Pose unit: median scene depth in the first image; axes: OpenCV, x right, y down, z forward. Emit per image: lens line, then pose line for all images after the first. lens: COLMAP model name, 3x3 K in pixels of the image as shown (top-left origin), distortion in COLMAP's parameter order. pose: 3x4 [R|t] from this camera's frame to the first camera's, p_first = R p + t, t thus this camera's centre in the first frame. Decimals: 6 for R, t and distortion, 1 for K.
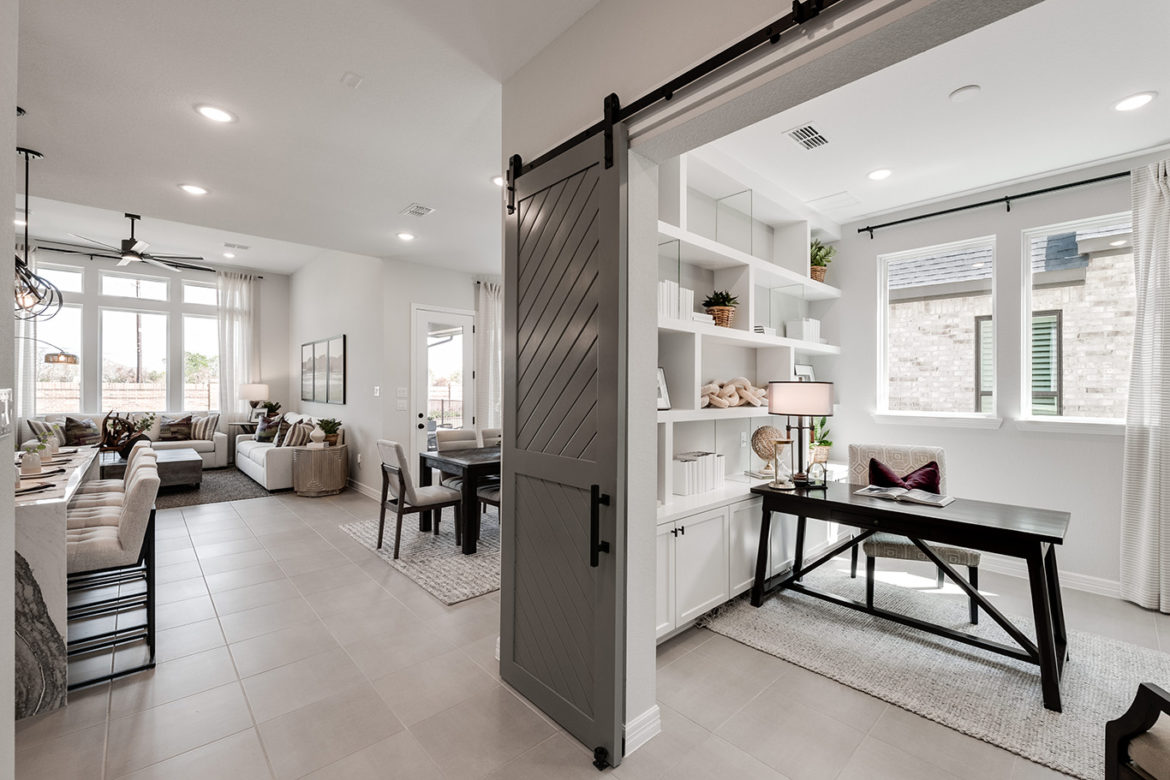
lens RADIAL K [[492.0, 0, 613.7], [0, 492.0, 388.4], [0, 0, 1]] dist [-0.000756, 0.000387]
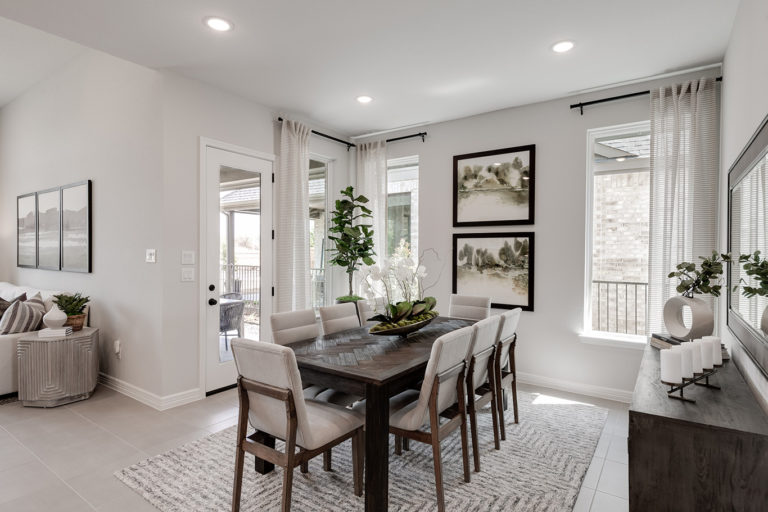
lens RADIAL K [[425.1, 0, 384.6], [0, 425.1, 251.7], [0, 0, 1]] dist [0.043903, -0.005839]
pose [[0.987305, -0.004495, 0.158772, -0.202832], [0.003089, 0.999954, 0.009102, -0.005176], [-0.158806, -0.008496, 0.987273, 0.265095]]
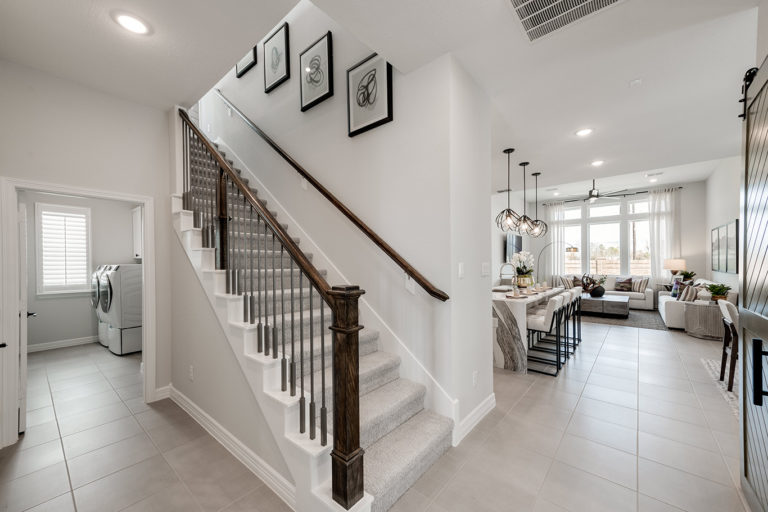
lens RADIAL K [[298.7, 0, 369.0], [0, 298.7, 264.7], [0, 0, 1]] dist [0.003635, -0.000034]
pose [[0.066212, -0.001492, -0.997804, 0.163795], [0.007549, 0.999971, -0.000995, 0.002279], [0.997777, -0.007467, 0.066221, -0.005322]]
